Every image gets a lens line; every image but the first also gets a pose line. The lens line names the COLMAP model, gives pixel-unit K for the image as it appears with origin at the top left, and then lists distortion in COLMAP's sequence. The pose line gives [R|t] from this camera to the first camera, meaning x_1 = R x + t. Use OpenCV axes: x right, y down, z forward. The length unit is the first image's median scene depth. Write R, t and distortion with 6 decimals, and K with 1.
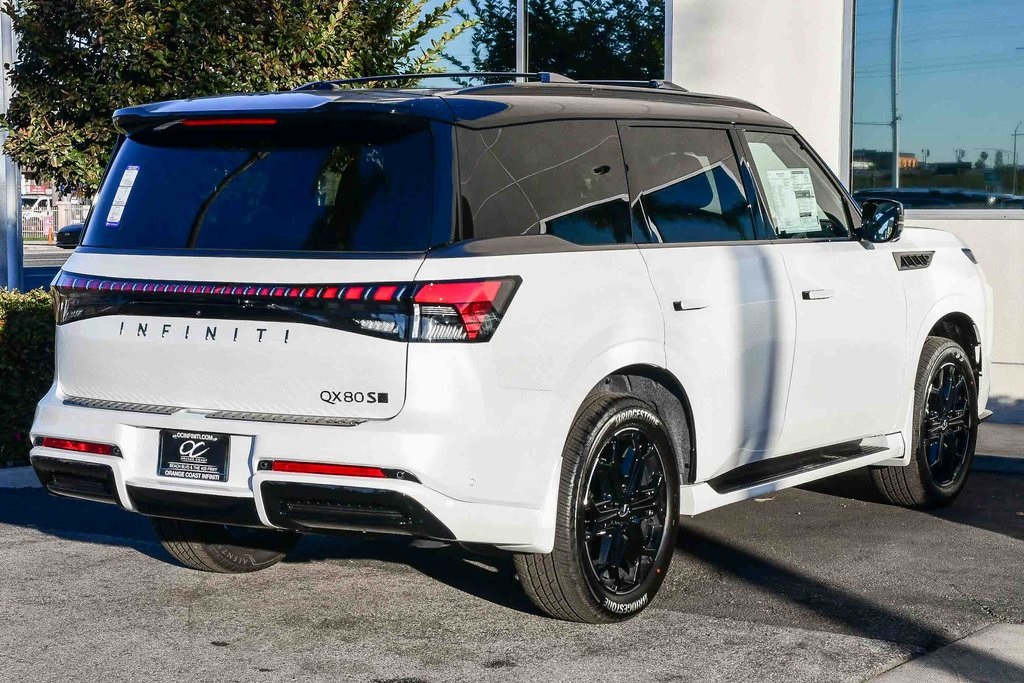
lens RADIAL K [[2098.8, 0, 518.7], [0, 2098.8, 343.6], [0, 0, 1]] dist [0.179951, 0.000000]
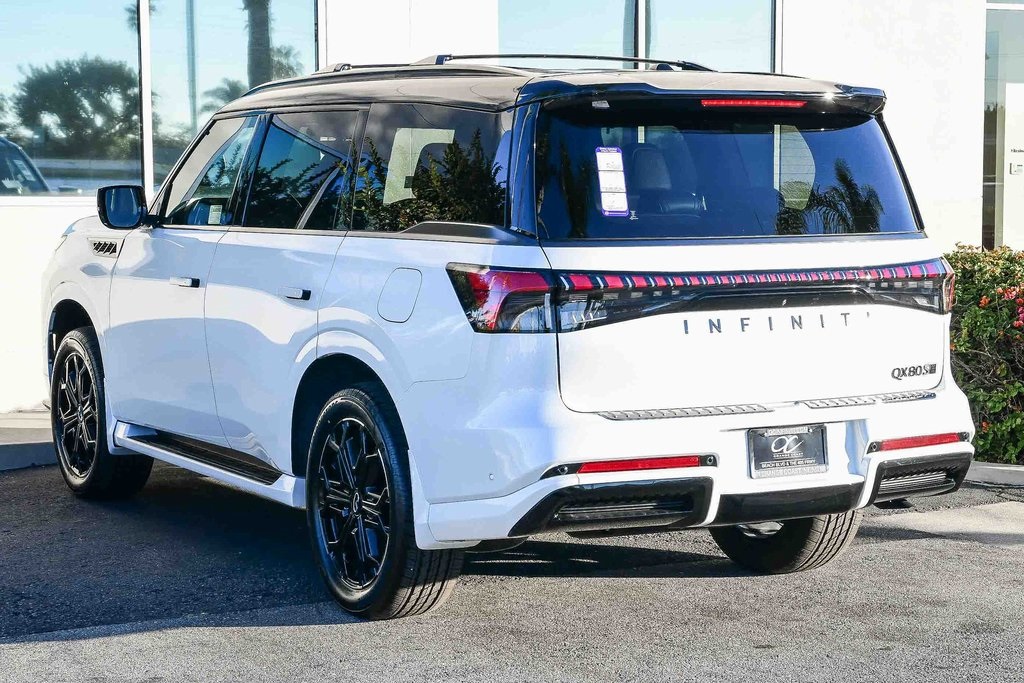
lens RADIAL K [[2098.8, 0, 515.2], [0, 2098.8, 341.0], [0, 0, 1]] dist [0.179951, 0.000000]
pose [[0.454526, -0.073993, 0.887655, -1.030762], [0.068270, 0.996506, 0.048108, -0.050089], [-0.888113, 0.038734, 0.457989, 0.652743]]
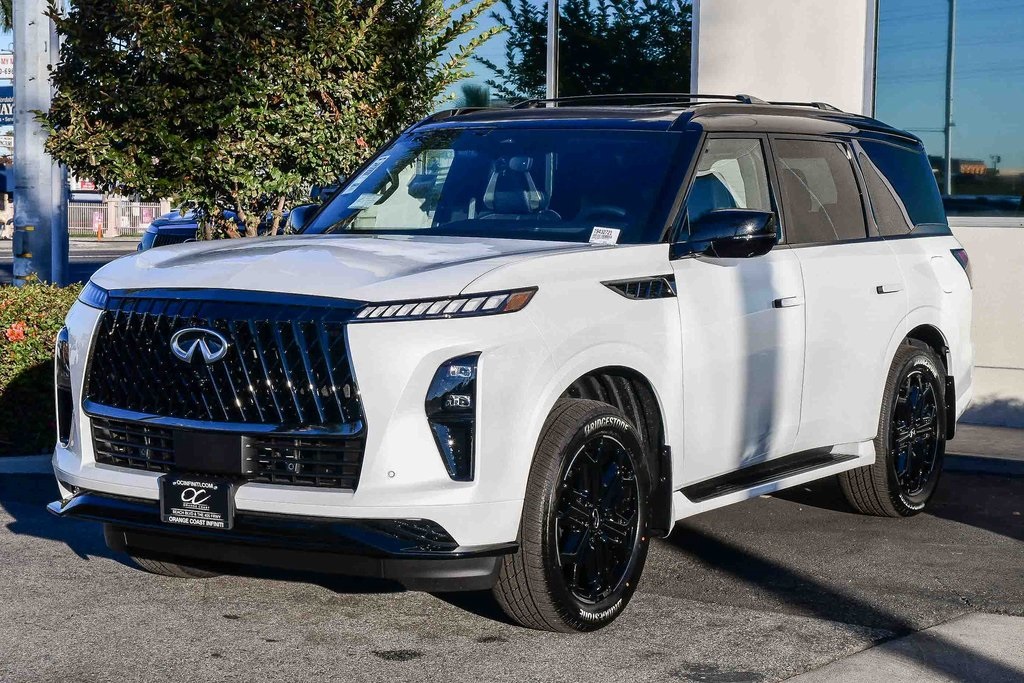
lens RADIAL K [[2098.8, 0, 504.1], [0, 2098.8, 344.4], [0, 0, 1]] dist [0.179951, 0.000000]
pose [[0.999563, 0.014059, -0.025991, 0.019717], [-0.014068, 0.999901, -0.000157, 0.002704], [0.025986, 0.000523, 0.999662, -0.054860]]
